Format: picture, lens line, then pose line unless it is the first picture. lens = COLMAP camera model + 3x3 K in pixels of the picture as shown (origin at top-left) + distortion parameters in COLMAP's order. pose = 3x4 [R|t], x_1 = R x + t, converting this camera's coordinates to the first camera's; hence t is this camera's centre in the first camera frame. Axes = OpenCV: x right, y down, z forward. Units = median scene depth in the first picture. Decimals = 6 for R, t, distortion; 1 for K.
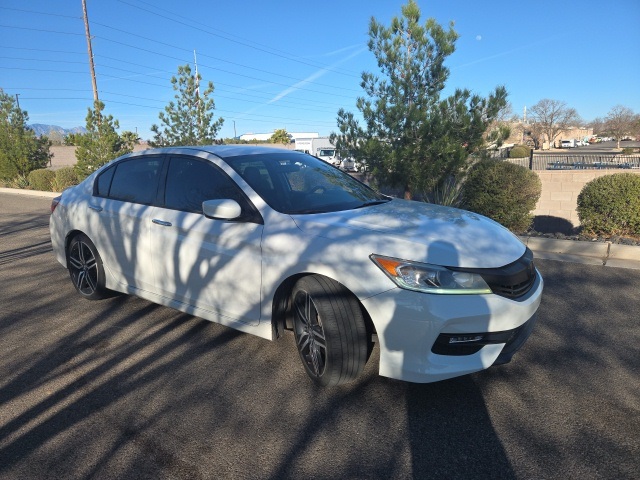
lens RADIAL K [[448.4, 0, 313.7], [0, 448.4, 240.2], [0, 0, 1]] dist [0.010192, -0.000975]
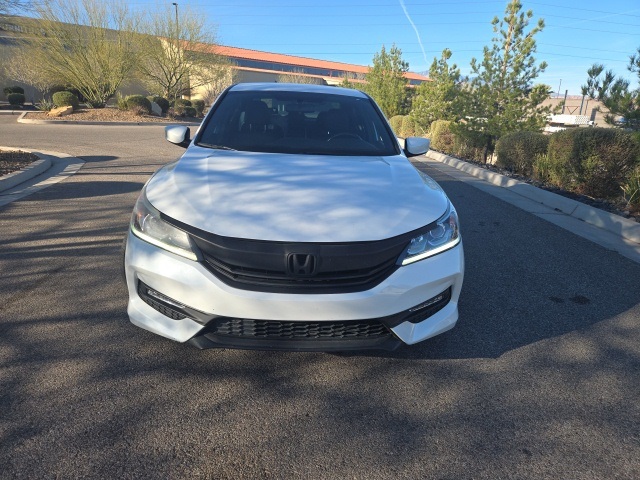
lens RADIAL K [[448.4, 0, 317.8], [0, 448.4, 245.6], [0, 0, 1]] dist [0.010192, -0.000975]
pose [[0.614513, 0.274553, -0.739591, 0.787992], [-0.197982, 0.961157, 0.192304, -0.071319], [0.763661, 0.028253, 0.645000, 0.458405]]
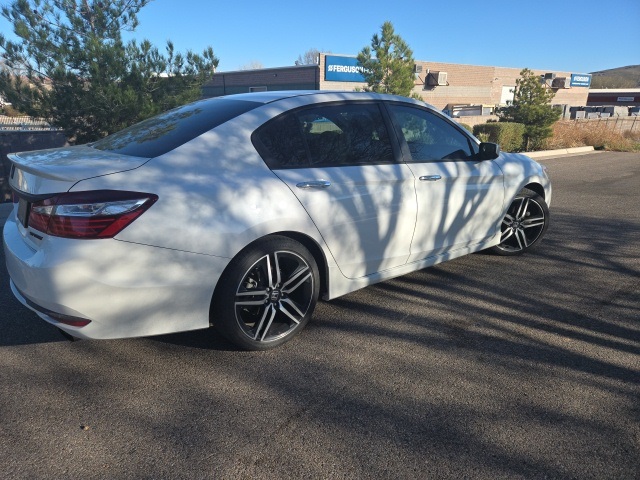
lens RADIAL K [[448.4, 0, 317.1], [0, 448.4, 235.3], [0, 0, 1]] dist [0.010192, -0.000975]
pose [[0.254740, -0.238033, 0.937255, -1.245520], [0.189314, 0.962751, 0.193054, -0.141648], [-0.948297, 0.128257, 0.290315, 0.928511]]
